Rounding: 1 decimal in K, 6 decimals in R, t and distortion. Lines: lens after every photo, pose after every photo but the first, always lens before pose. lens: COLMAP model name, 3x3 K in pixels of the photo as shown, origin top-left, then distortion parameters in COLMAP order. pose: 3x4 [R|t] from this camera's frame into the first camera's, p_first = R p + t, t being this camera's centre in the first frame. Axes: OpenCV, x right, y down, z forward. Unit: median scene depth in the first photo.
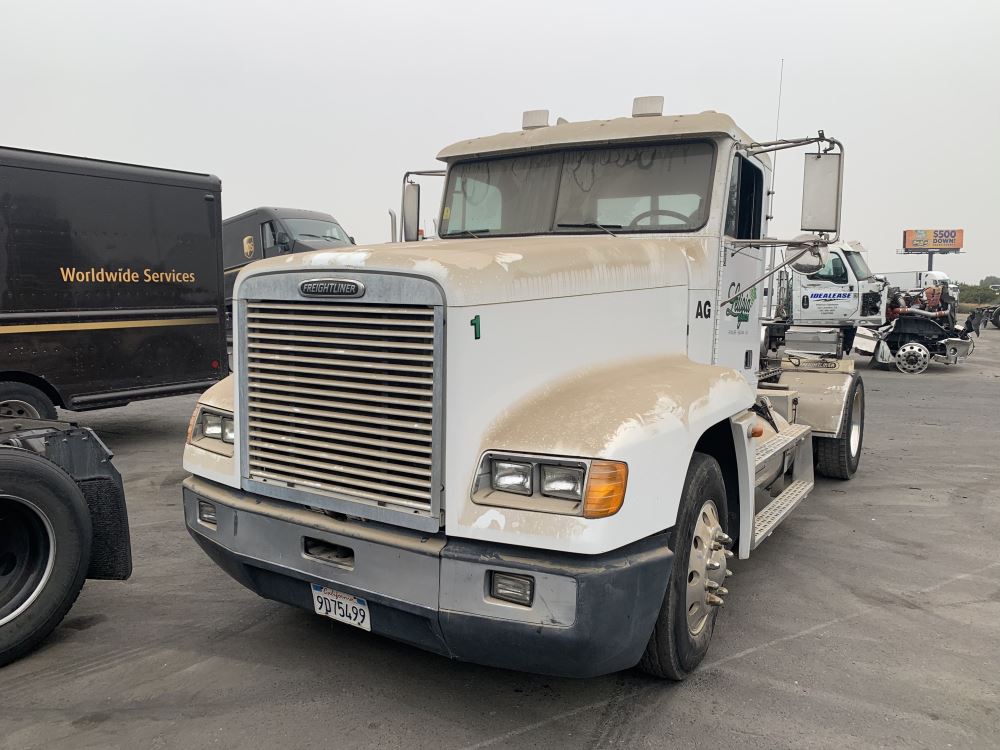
lens RADIAL K [[788.6, 0, 496.7], [0, 788.6, 350.3], [0, 0, 1]] dist [0.045665, -0.002158]
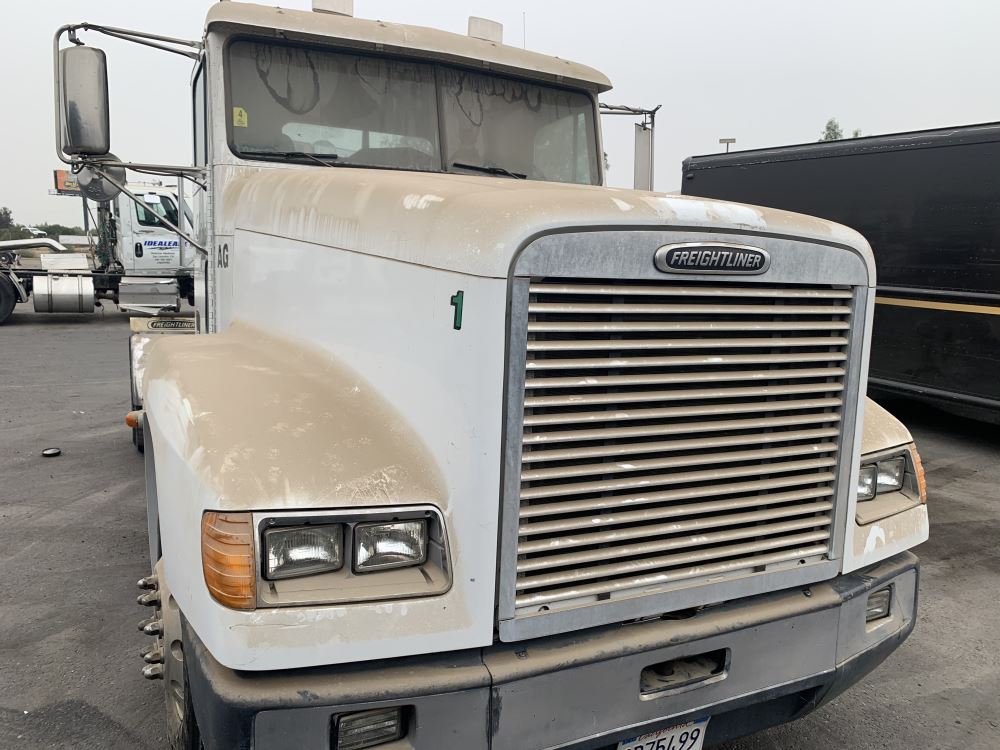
lens RADIAL K [[788.6, 0, 496.7], [0, 788.6, 350.3], [0, 0, 1]] dist [0.045665, -0.002158]
pose [[0.516668, -0.095647, 0.850826, -0.785354], [0.034736, 0.995264, 0.090791, -0.065894], [-0.855481, -0.017354, 0.517544, 0.777538]]
